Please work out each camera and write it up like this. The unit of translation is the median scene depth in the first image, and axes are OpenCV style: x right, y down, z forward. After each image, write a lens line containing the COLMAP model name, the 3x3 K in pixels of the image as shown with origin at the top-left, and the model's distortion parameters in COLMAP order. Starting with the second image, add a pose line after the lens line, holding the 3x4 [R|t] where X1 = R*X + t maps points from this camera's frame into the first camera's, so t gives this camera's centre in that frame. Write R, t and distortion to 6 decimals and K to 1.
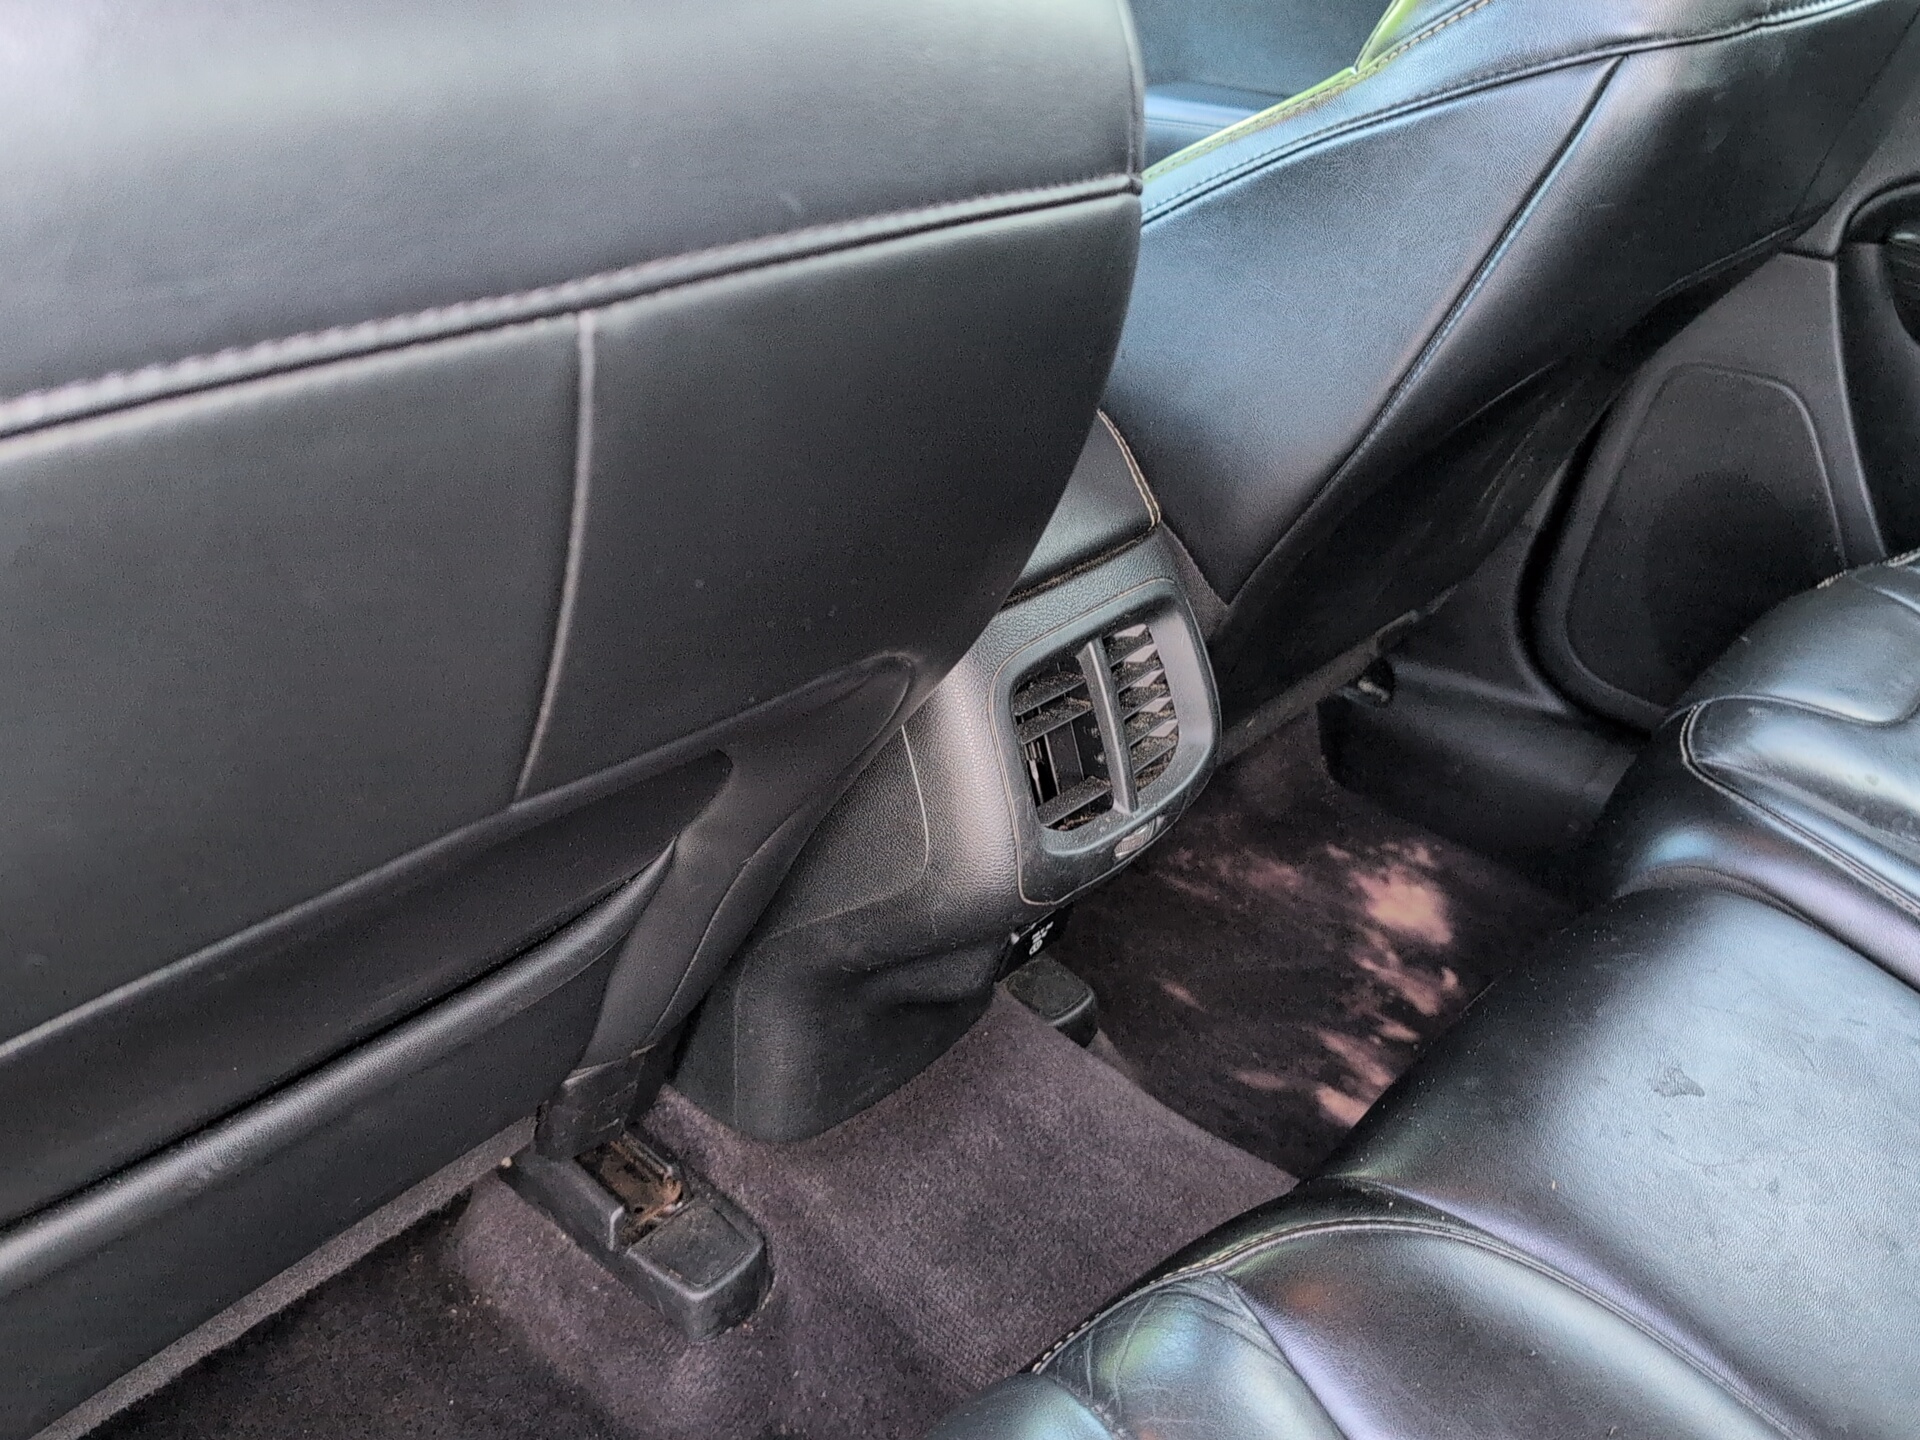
lens RADIAL K [[1643.1, 0, 960.0], [0, 1643.1, 720.0], [0, 0, 1]] dist [0.008397, 0.004283]
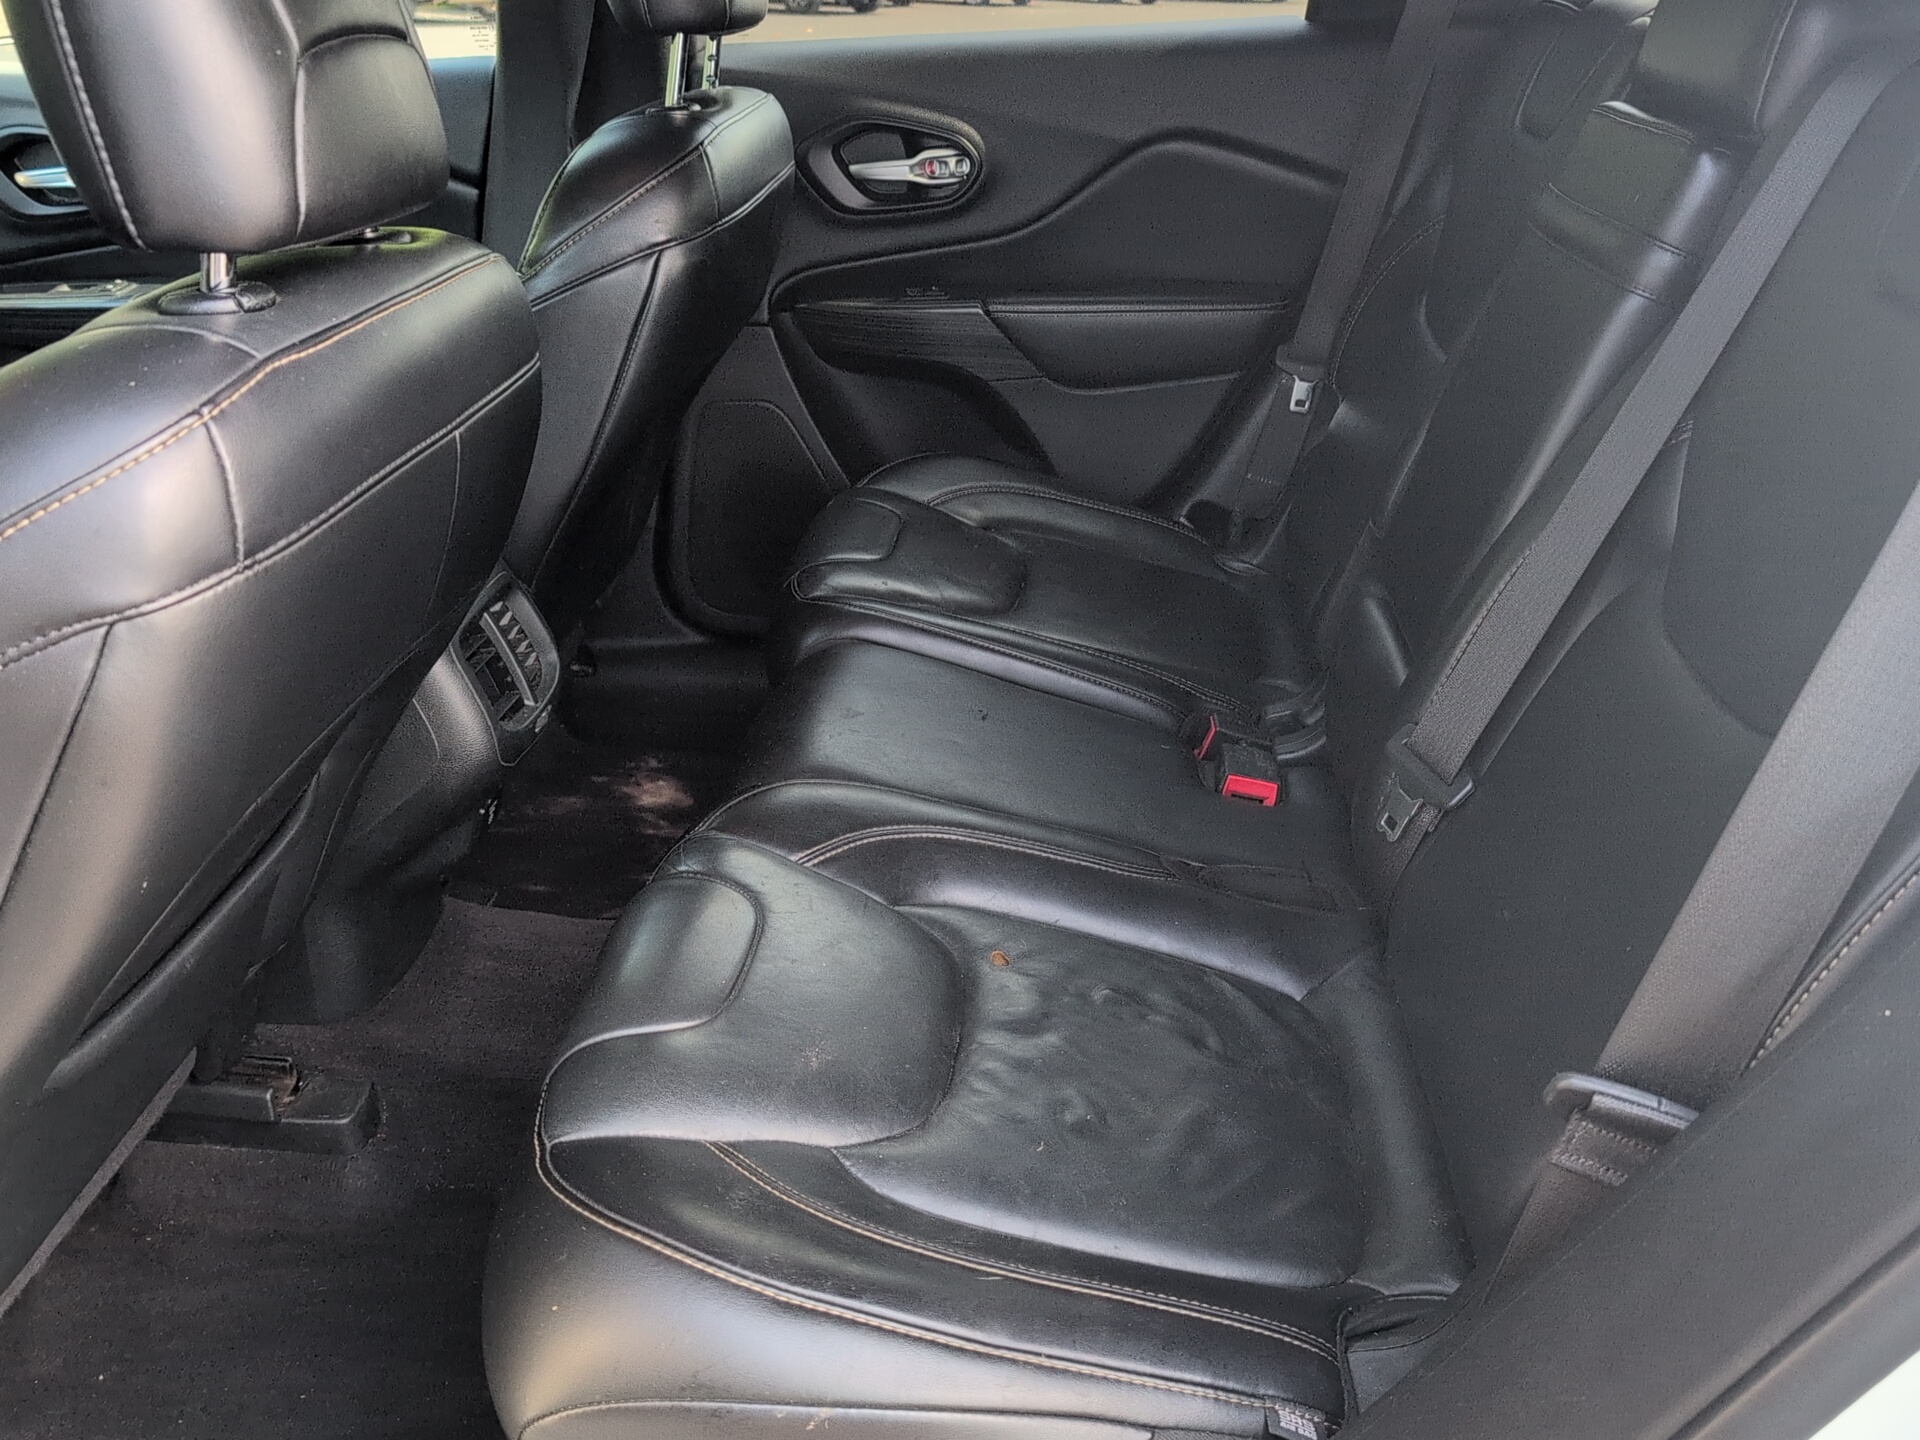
lens RADIAL K [[1611.4, 0, 960.0], [0, 1611.4, 720.0], [0, 0, 1]] dist [-0.009463, 0.002978]
pose [[0.806928, -0.293157, 0.512763, -0.363611], [0.321000, 0.946398, 0.035923, 0.137753], [-0.495809, 0.135609, 0.857778, -0.595031]]
